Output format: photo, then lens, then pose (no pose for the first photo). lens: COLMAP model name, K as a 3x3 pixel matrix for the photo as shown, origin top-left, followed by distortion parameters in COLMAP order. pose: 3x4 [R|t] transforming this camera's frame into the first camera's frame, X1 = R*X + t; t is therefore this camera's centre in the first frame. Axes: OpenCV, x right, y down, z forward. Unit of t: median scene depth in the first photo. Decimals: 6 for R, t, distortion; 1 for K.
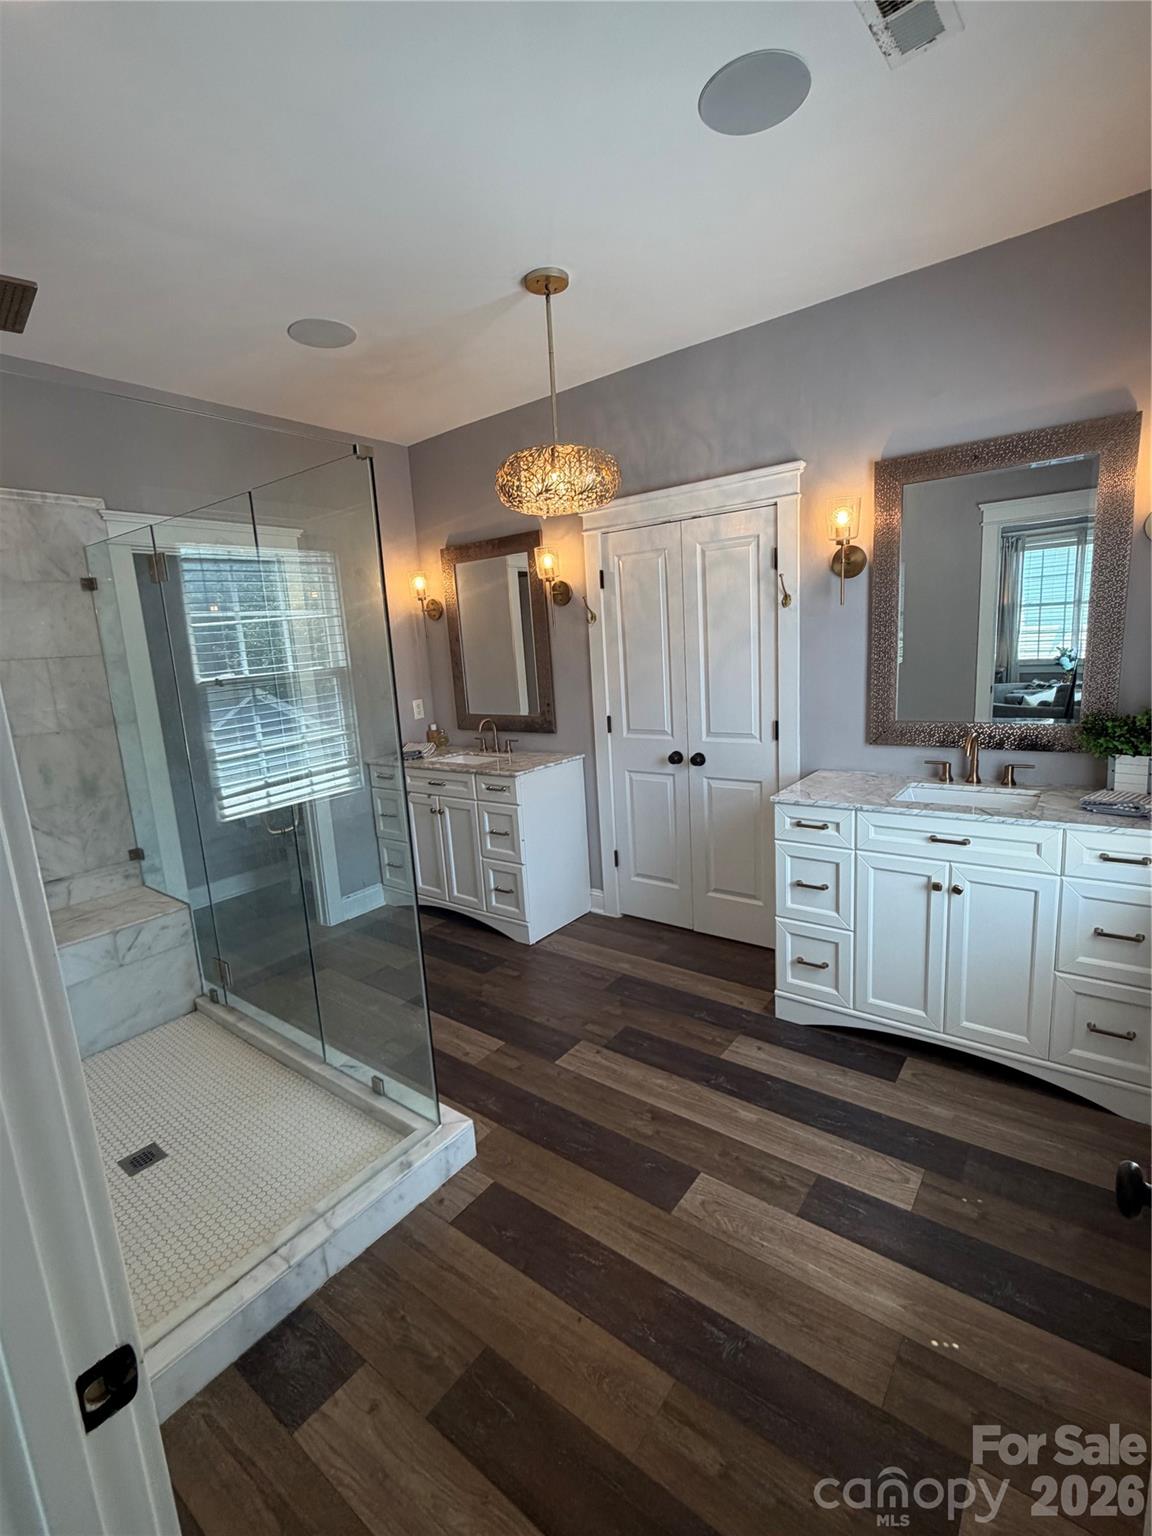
lens RADIAL K [[699.7, 0, 574.7], [0, 699.7, 762.5], [0, 0, 1]] dist [0.000924, 0.000105]
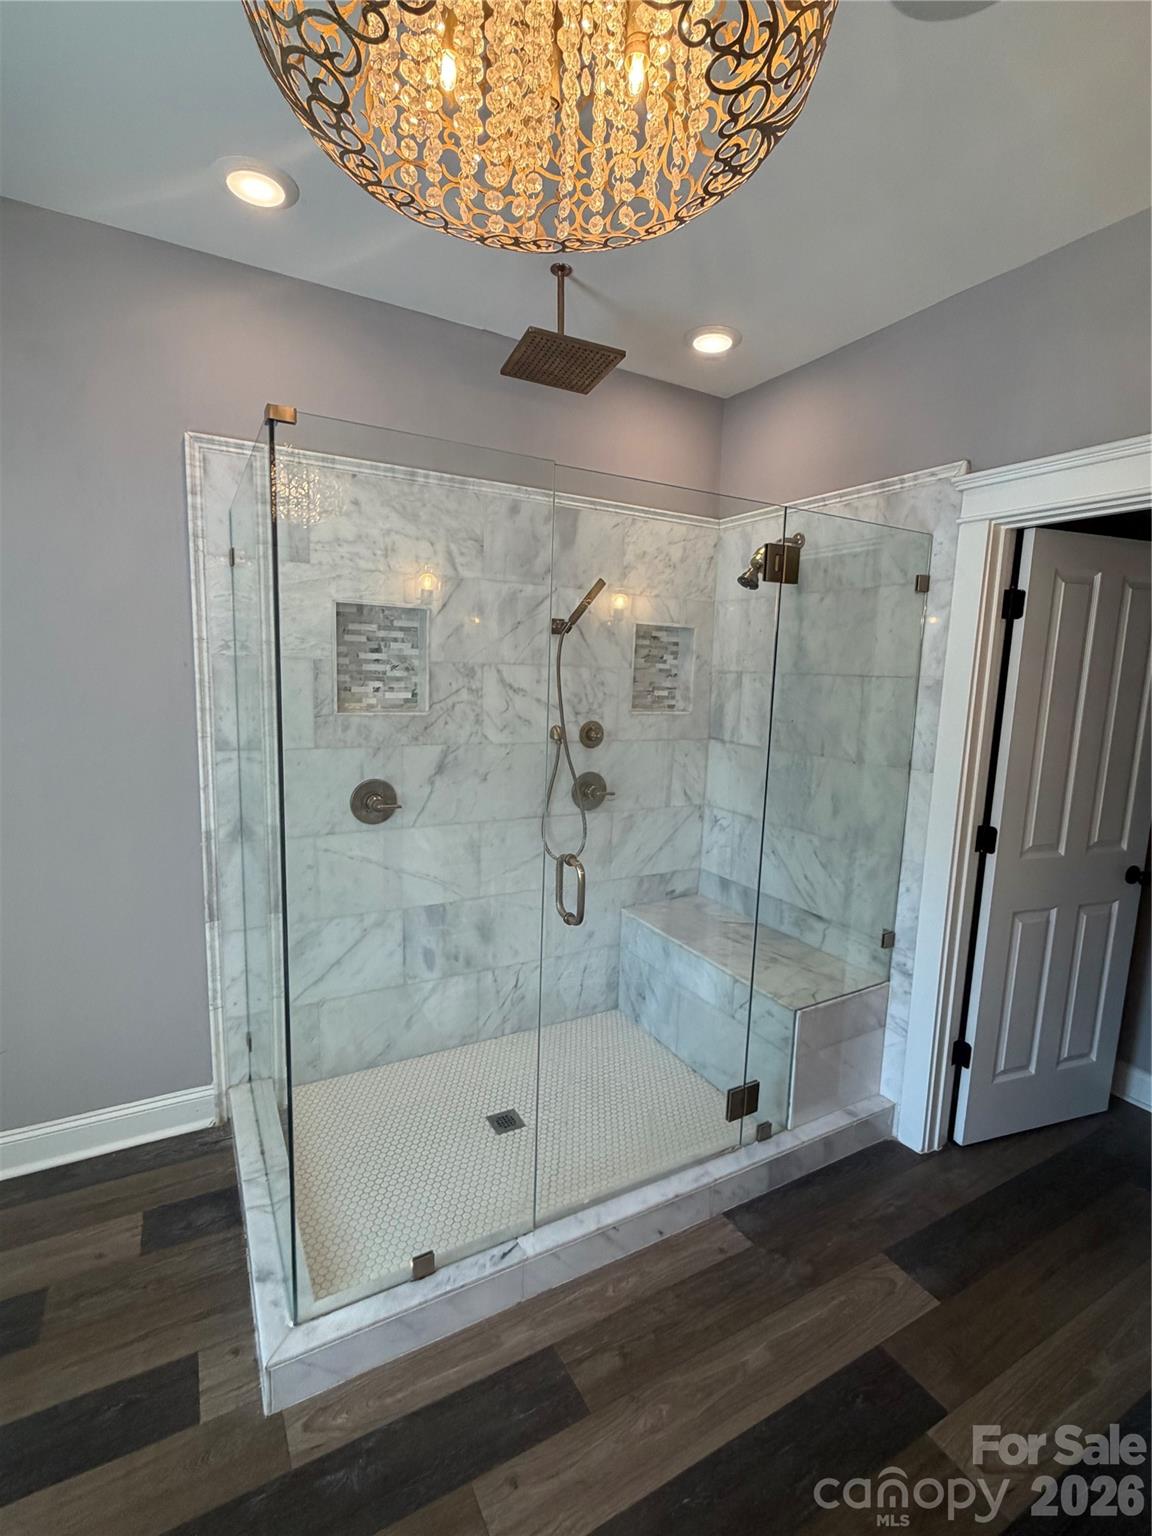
lens RADIAL K [[709.9, 0, 575.9], [0, 709.9, 768.6], [0, 0, 1]] dist [-0.000205, 0.000281]
pose [[-0.398801, 0.169832, -0.901174, 0.192302], [-0.183499, 0.948048, 0.259871, -0.203891], [0.898491, 0.269002, -0.346919, 1.021798]]
